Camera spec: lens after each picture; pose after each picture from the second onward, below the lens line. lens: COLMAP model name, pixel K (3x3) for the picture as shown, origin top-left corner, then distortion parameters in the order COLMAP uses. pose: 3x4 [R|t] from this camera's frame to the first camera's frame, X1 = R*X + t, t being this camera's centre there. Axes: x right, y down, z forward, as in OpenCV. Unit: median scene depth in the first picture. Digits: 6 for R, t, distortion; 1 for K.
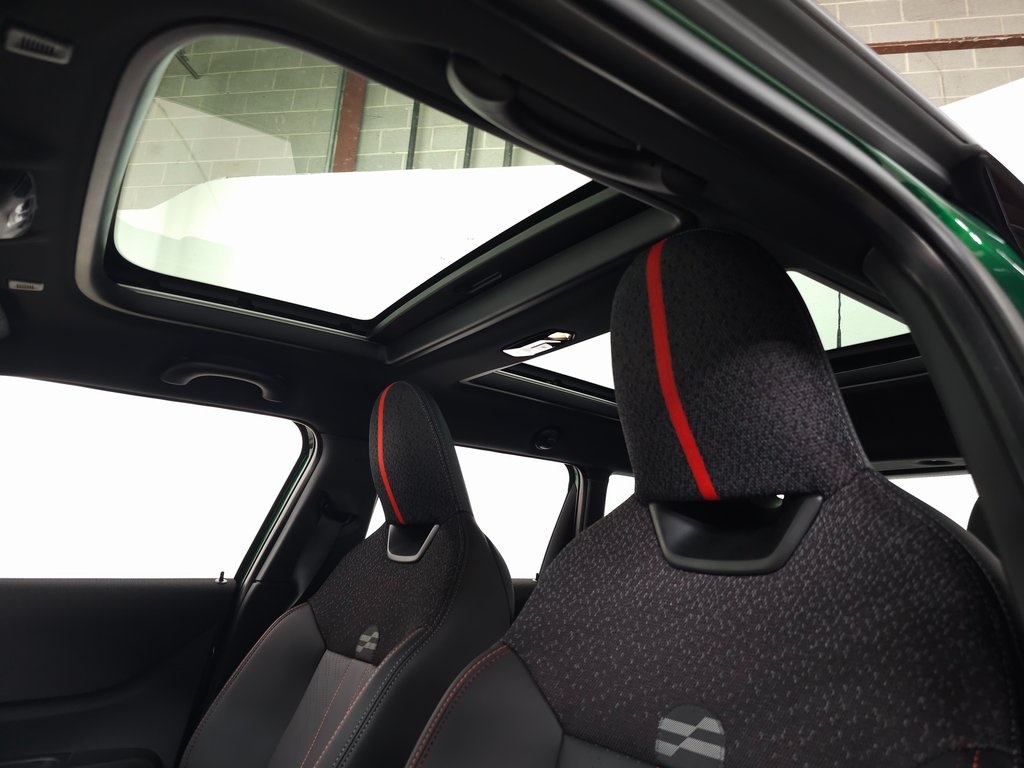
lens RADIAL K [[680.0, 0, 519.2], [0, 680.0, 385.6], [0, 0, 1]] dist [0.082363, -0.096521]
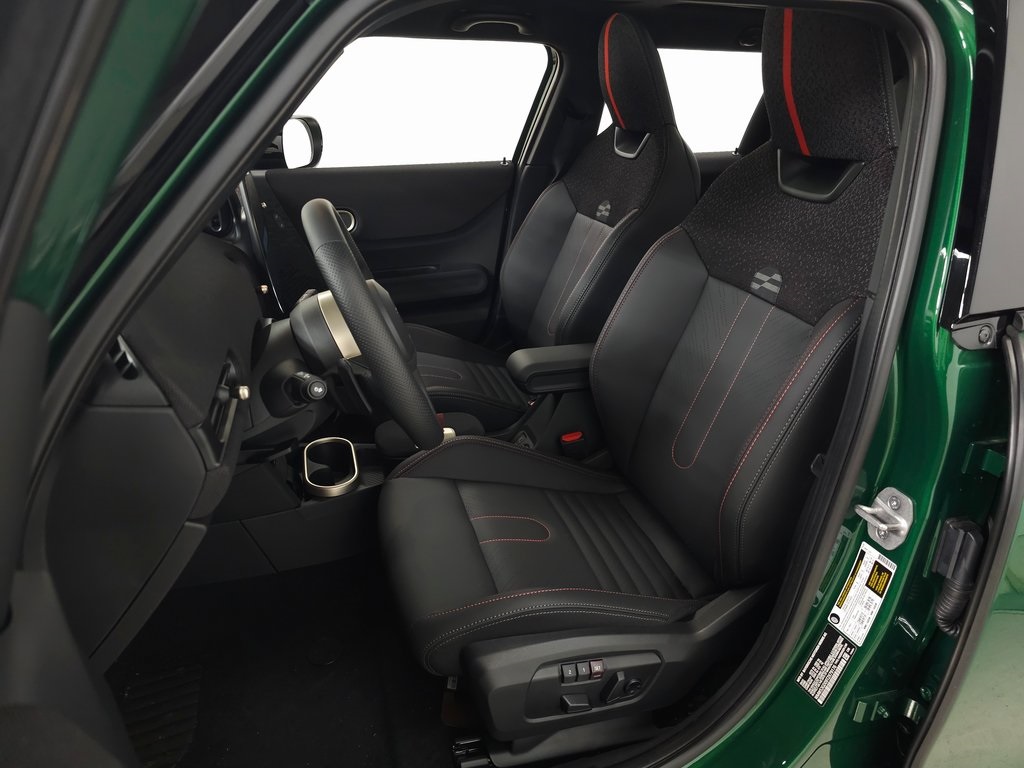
lens RADIAL K [[697.5, 0, 512.0], [0, 697.5, 384.0], [0, 0, 1]] dist [-0.003822, -0.000631]
pose [[0.948134, 0.095927, -0.303050, 0.096485], [0.112536, 0.790333, 0.602254, -0.282938], [0.297283, -0.605121, 0.738547, -0.451764]]
